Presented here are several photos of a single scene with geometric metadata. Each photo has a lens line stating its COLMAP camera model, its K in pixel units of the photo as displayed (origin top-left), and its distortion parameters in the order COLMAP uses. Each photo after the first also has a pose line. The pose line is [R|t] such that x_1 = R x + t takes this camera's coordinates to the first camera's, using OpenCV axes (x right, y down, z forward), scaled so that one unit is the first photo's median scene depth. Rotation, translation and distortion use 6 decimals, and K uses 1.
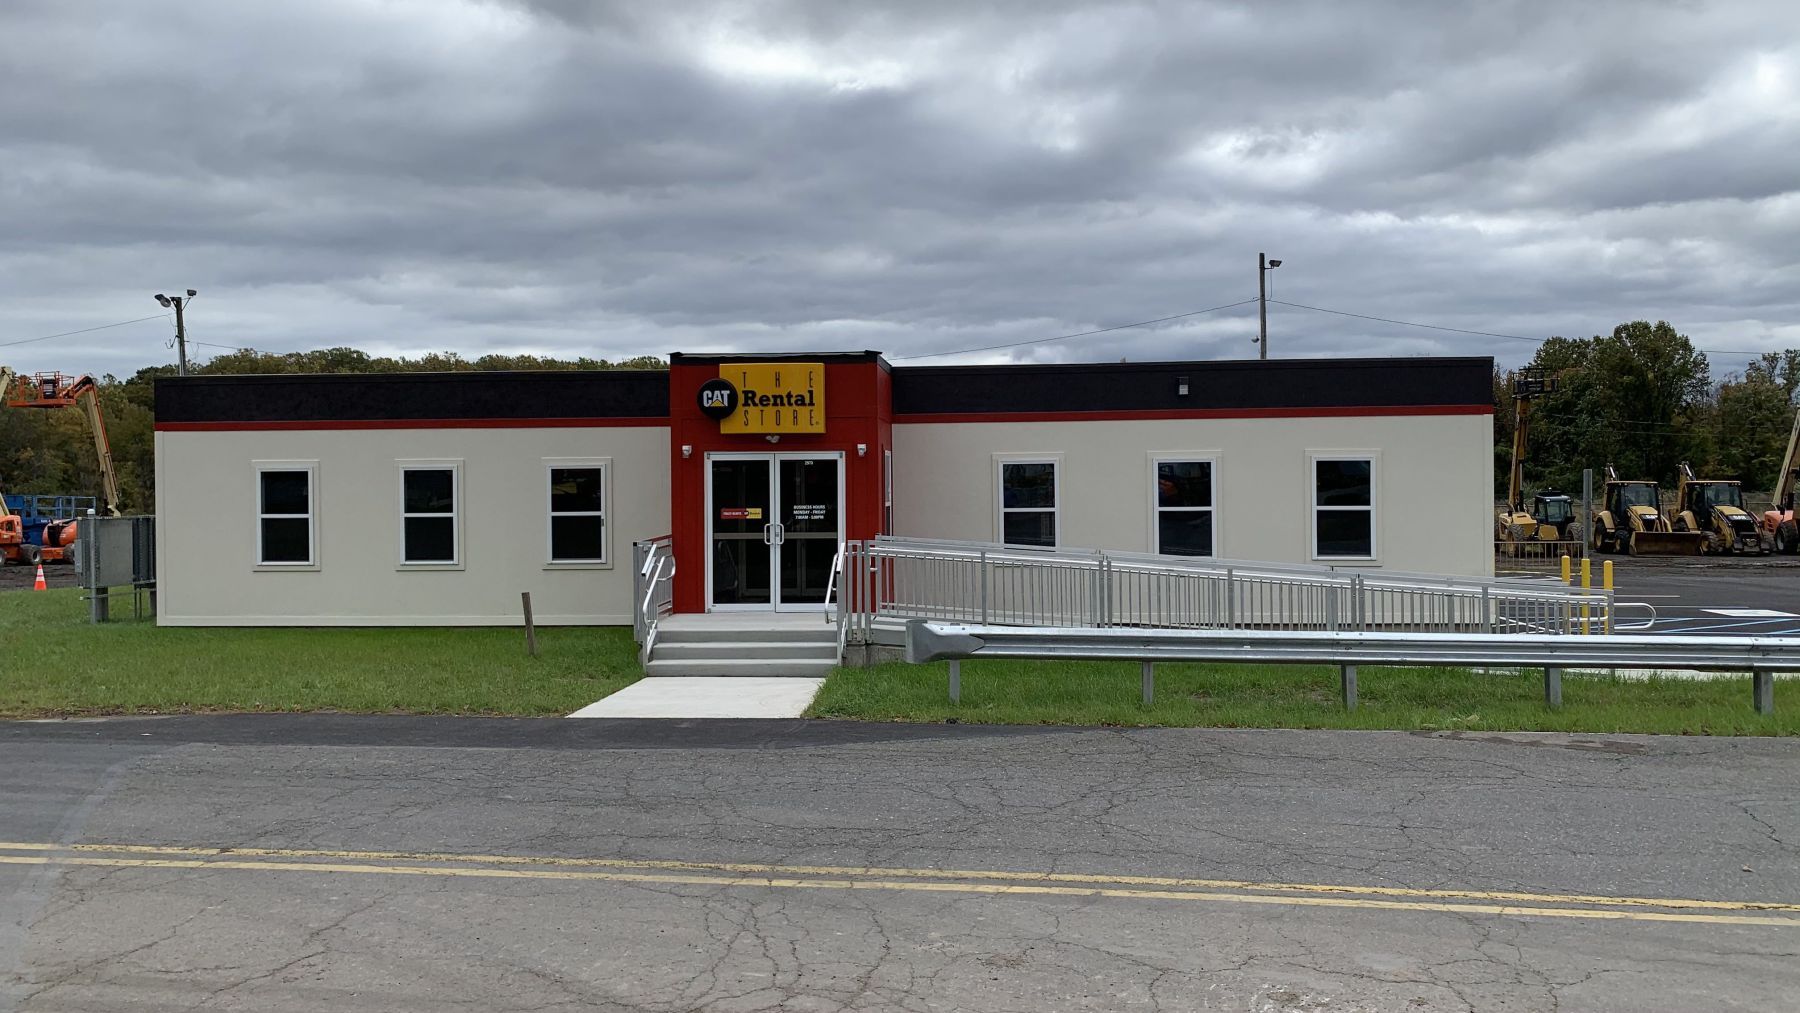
lens RADIAL K [[1355.2, 0, 906.6], [0, 1355.2, 504.0], [0, 0, 1]] dist [0.094728, -0.003430]
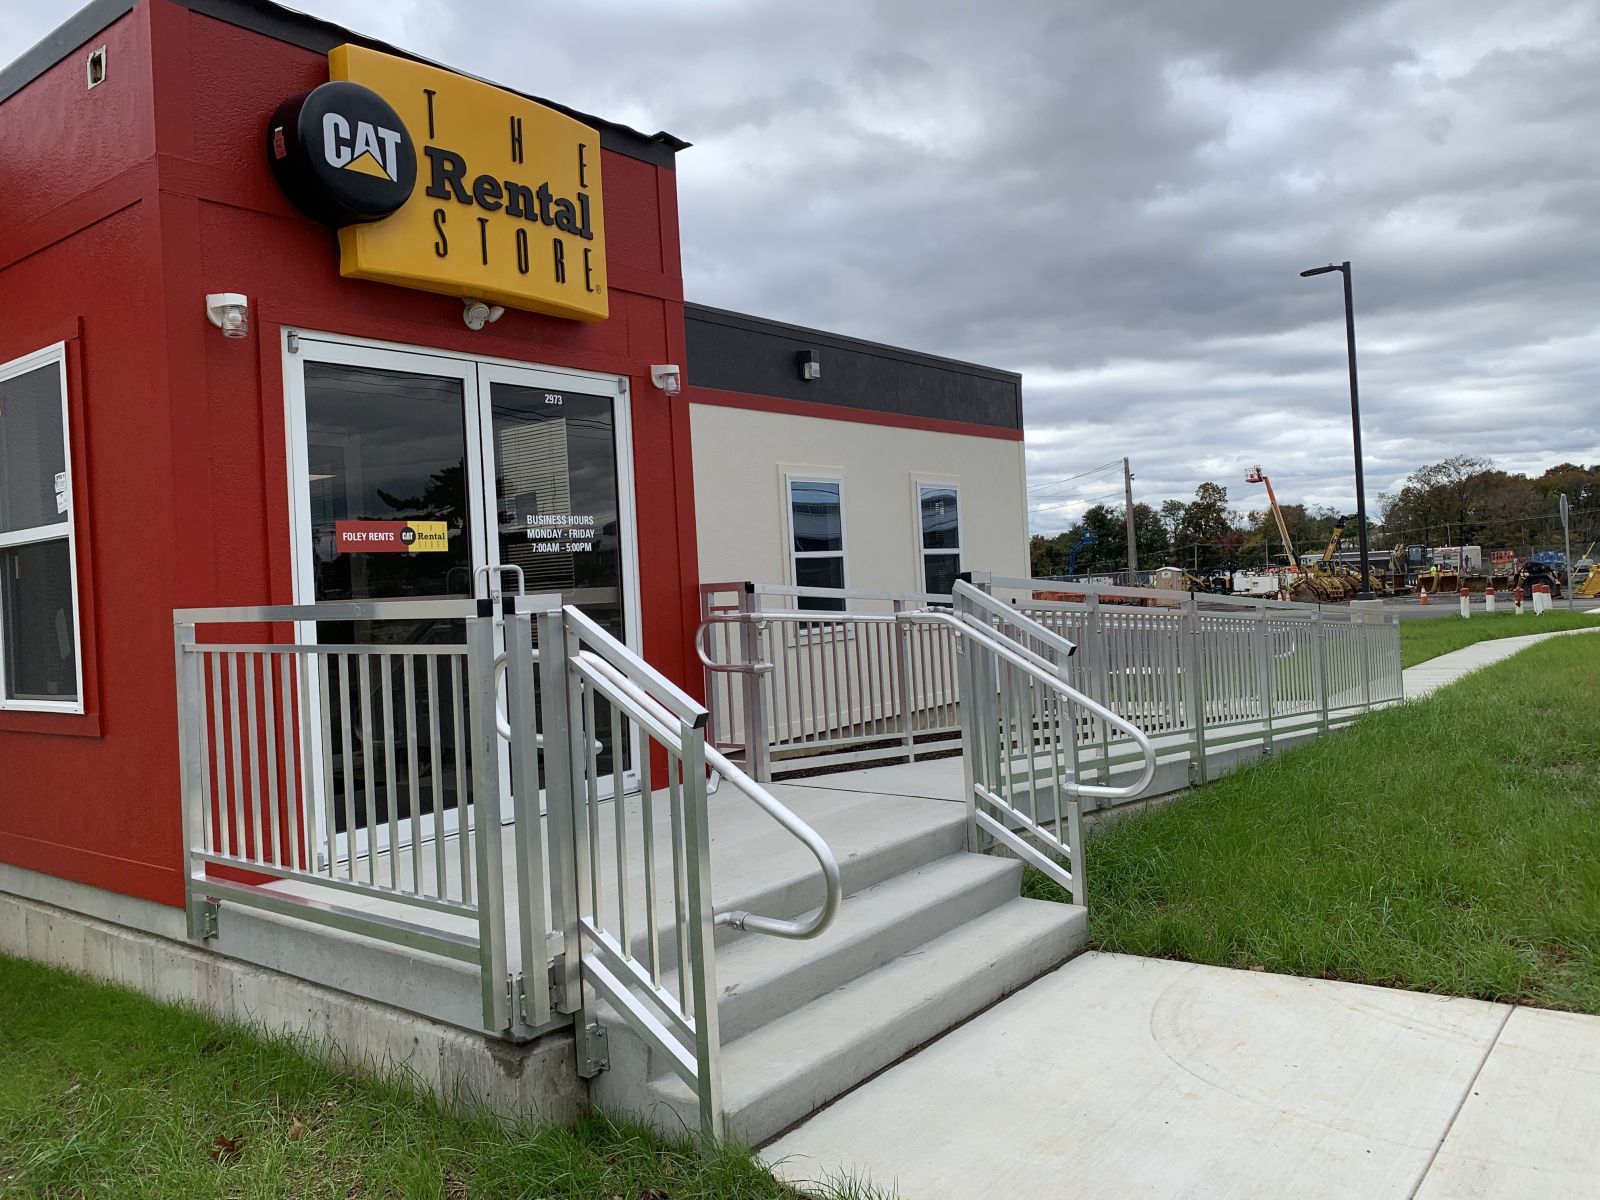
lens RADIAL K [[1212.7, 0, 799.1], [0, 1212.7, 607.3], [0, 0, 1]] dist [-0.032721, -0.008469]
pose [[0.571638, -0.033846, 0.819808, -0.303722], [0.051871, 0.998641, 0.005060, 0.027516], [-0.818865, 0.039632, 0.572617, 0.765629]]
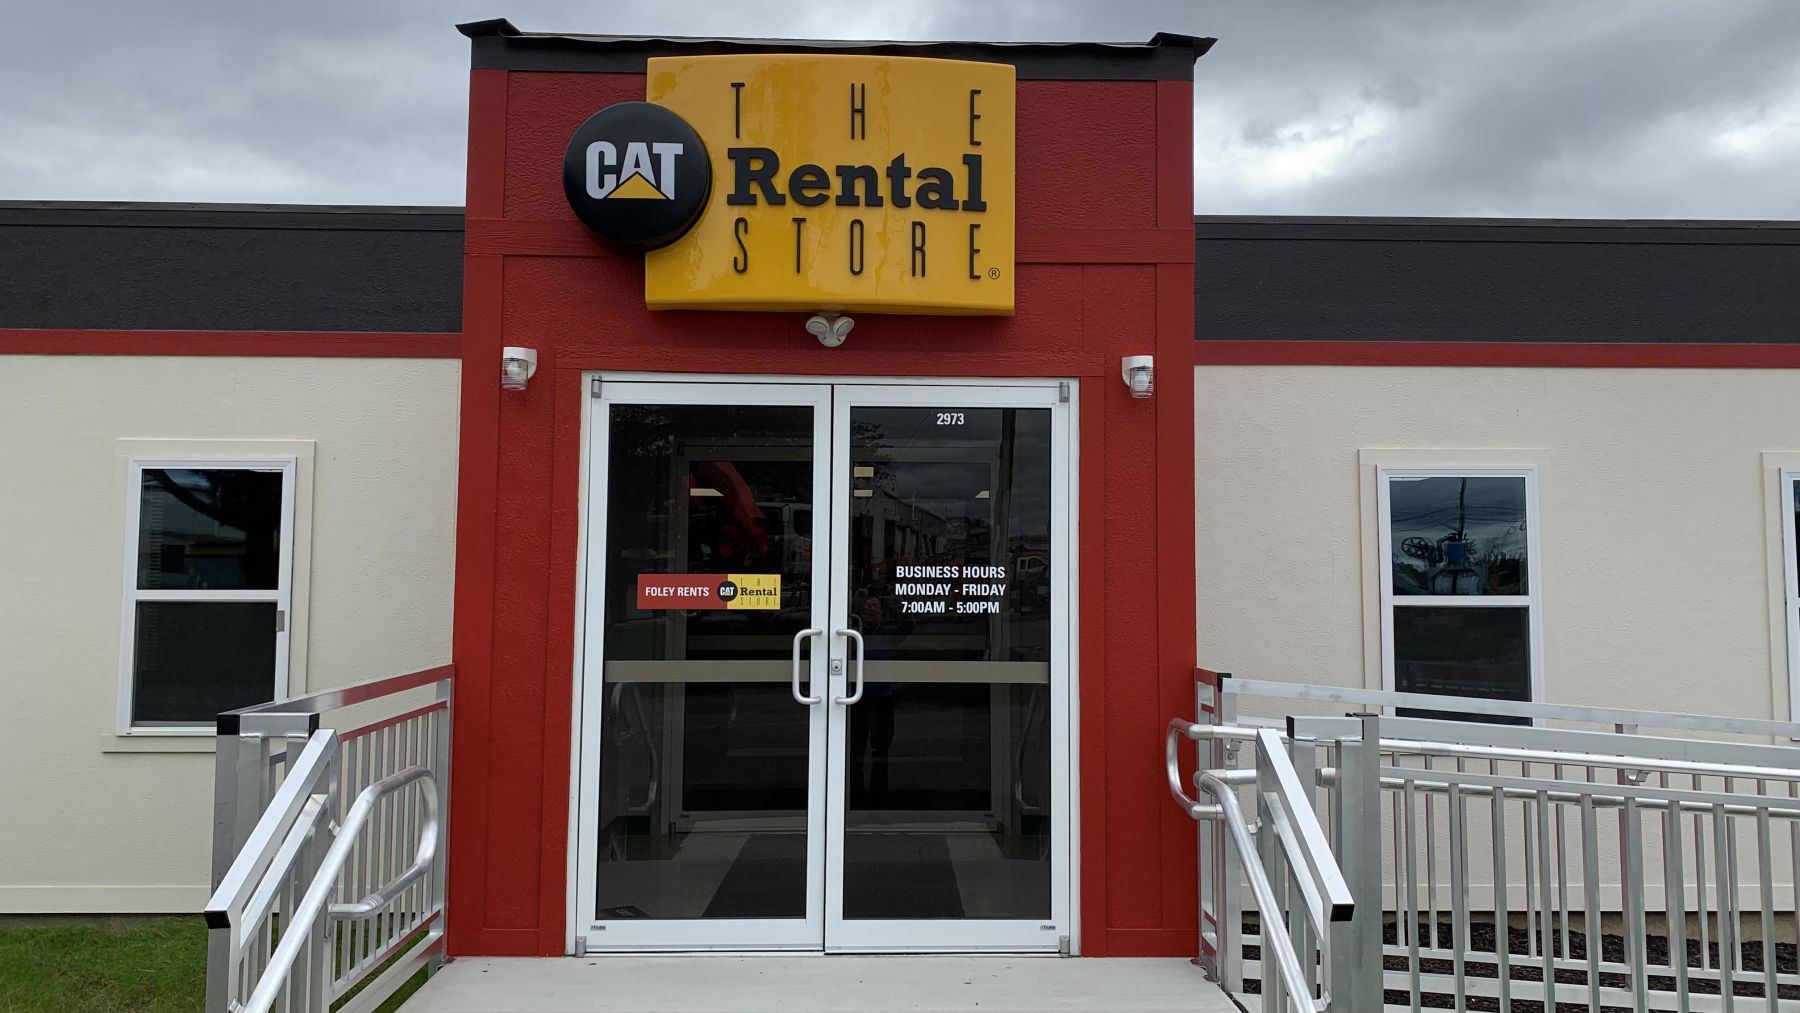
lens RADIAL K [[1355.2, 0, 886.7], [0, 1355.2, 498.9], [0, 0, 1]] dist [0.094728, -0.003430]
pose [[0.996422, 0.020668, 0.081950, -0.109381], [-0.013983, 0.996589, -0.081326, 0.010389], [-0.083351, 0.079889, 0.993313, 0.719604]]
